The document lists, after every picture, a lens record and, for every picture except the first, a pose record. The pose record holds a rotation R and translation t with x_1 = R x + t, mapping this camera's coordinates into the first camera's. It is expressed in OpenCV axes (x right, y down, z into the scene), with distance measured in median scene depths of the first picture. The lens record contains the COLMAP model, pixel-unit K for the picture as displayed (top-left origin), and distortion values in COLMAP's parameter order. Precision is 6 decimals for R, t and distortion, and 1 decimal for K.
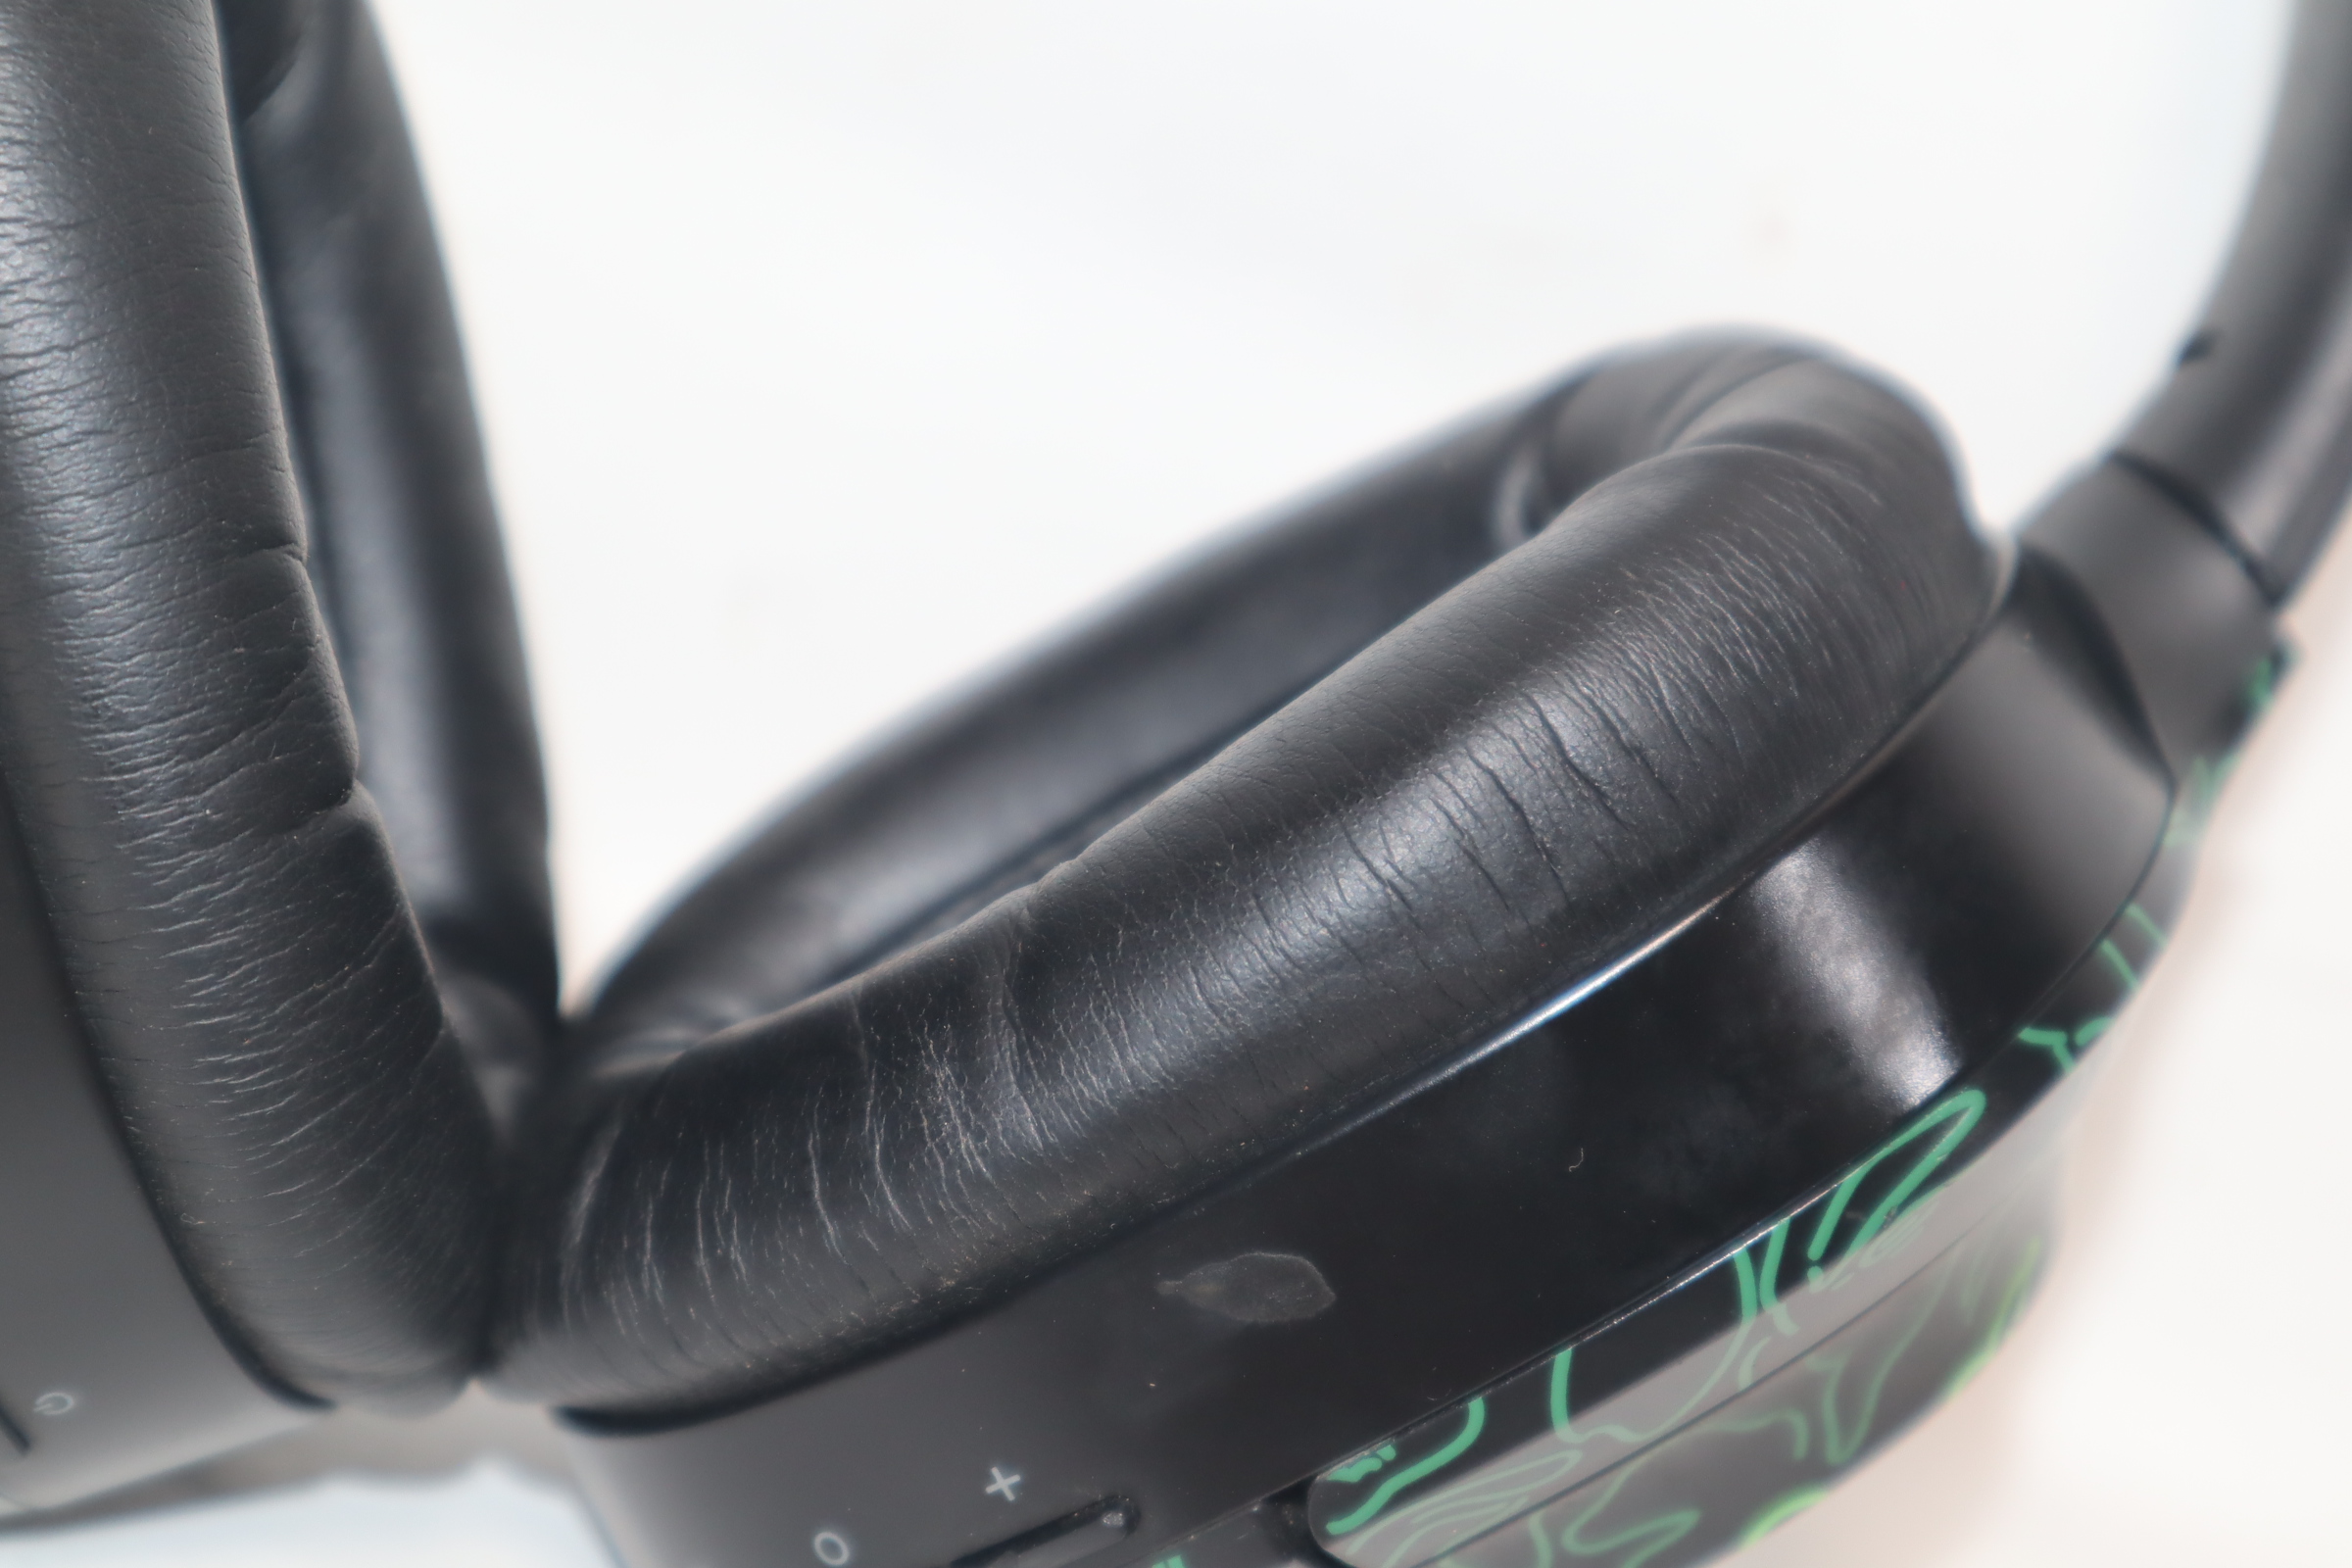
lens RADIAL K [[4756.1, 0, 1186.6], [0, 4756.1, 791.9], [0, 0, 1]] dist [0.036015, 0.000000]
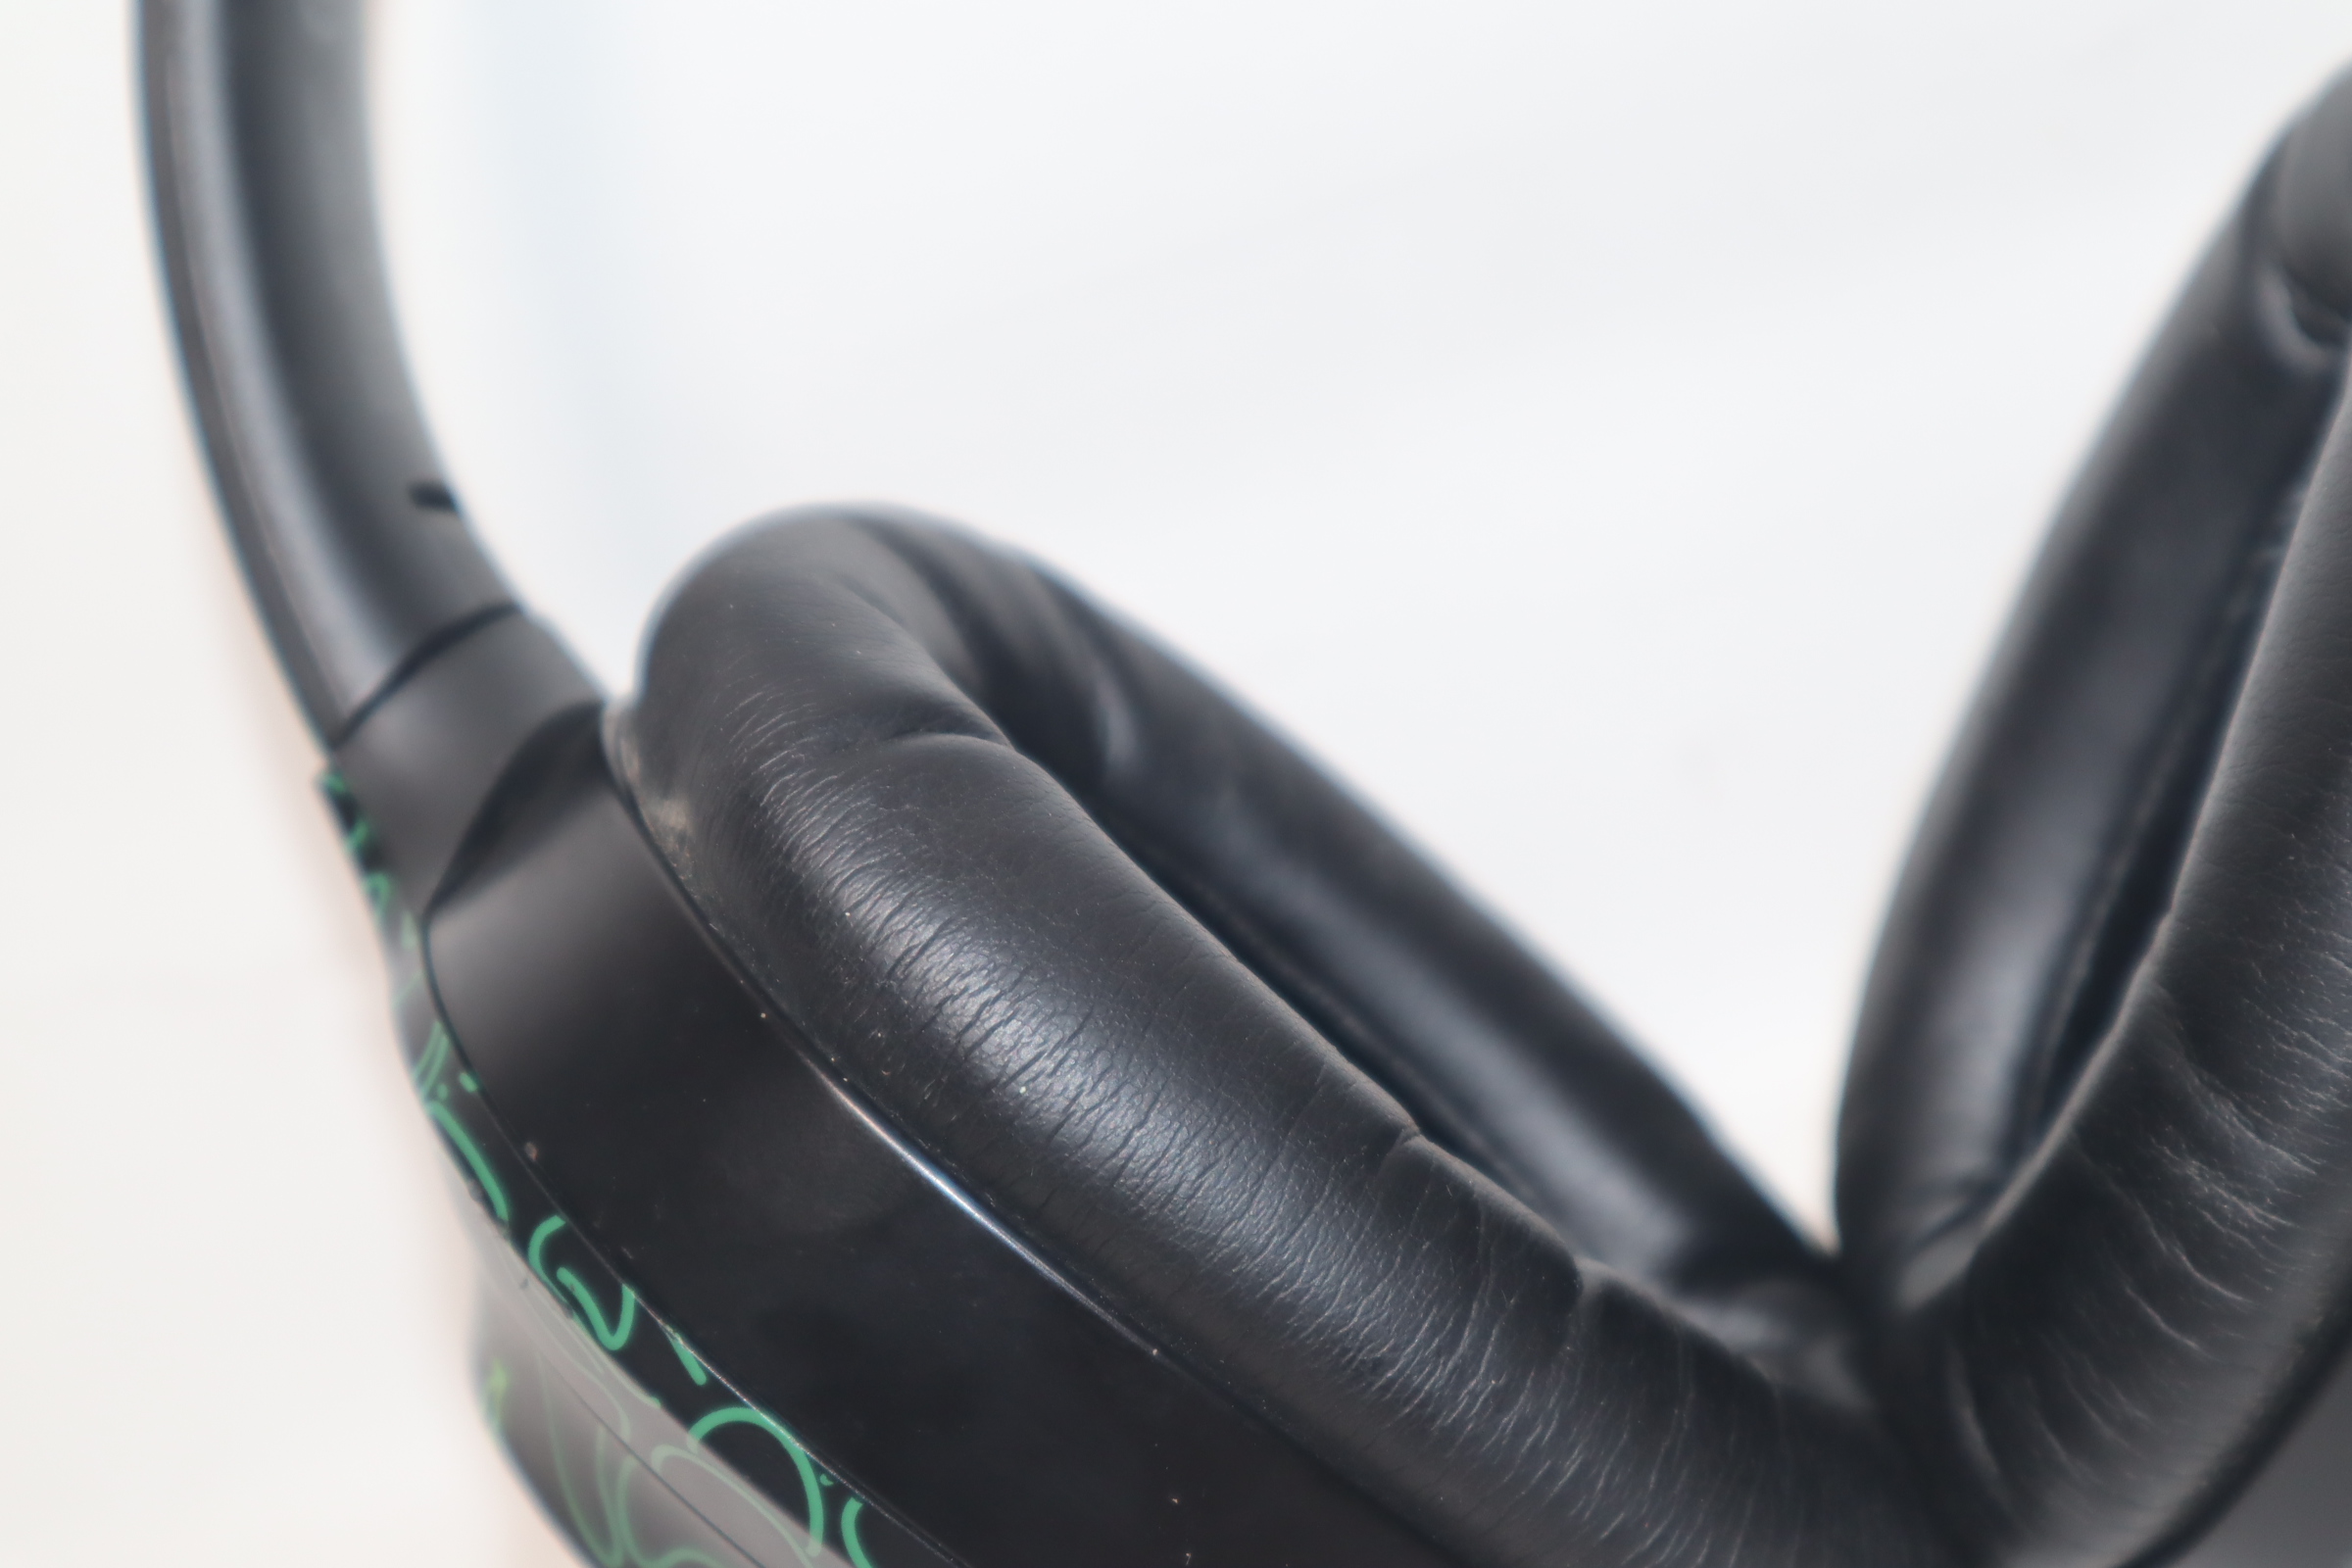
lens RADIAL K [[4756.1, 0, 1187.5], [0, 4756.1, 777.2], [0, 0, 1]] dist [0.036015, 0.000000]
pose [[0.782166, -0.592909, -0.191507, 0.027470], [0.599308, 0.799991, -0.029051, -0.111643], [0.170429, -0.092049, 0.981061, -0.056437]]
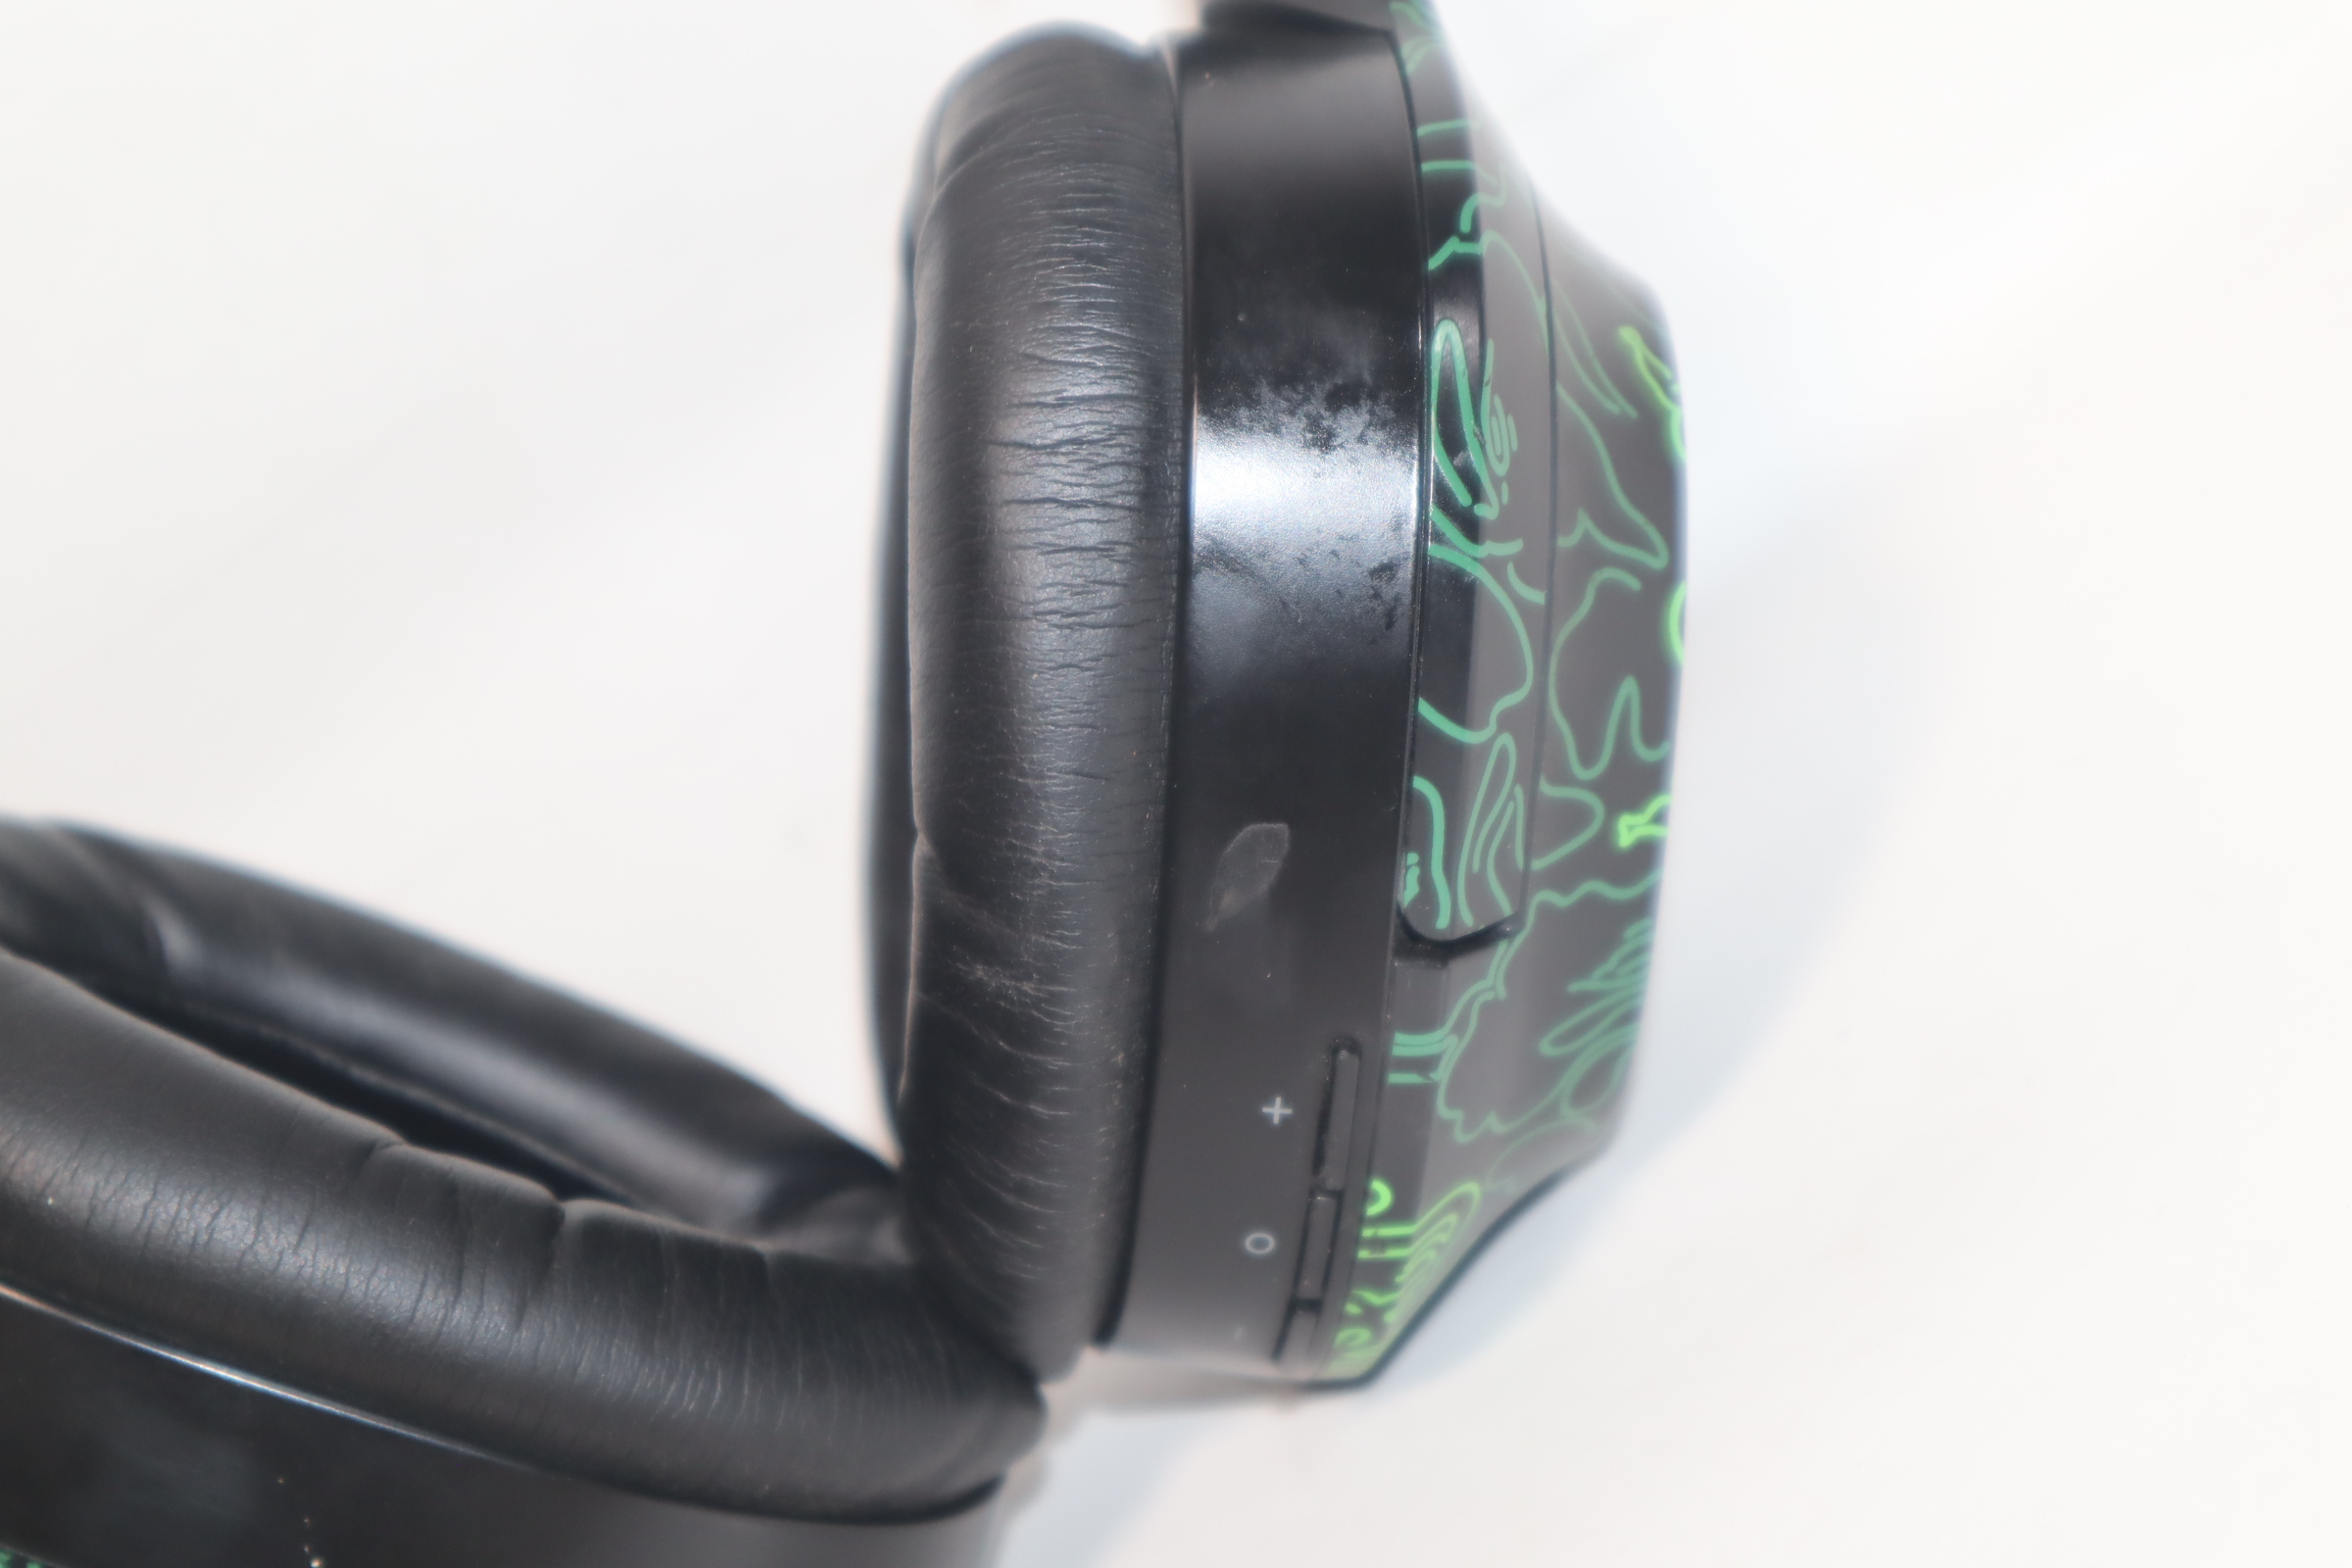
lens RADIAL K [[4695.2, 0, 1173.1], [0, 4695.2, 792.7], [0, 0, 1]] dist [0.027136, 0.000000]
pose [[0.559205, -0.819381, -0.126111, 0.183325], [0.820443, 0.568810, -0.057695, 0.150187], [0.119007, -0.071204, 0.990337, -0.276893]]
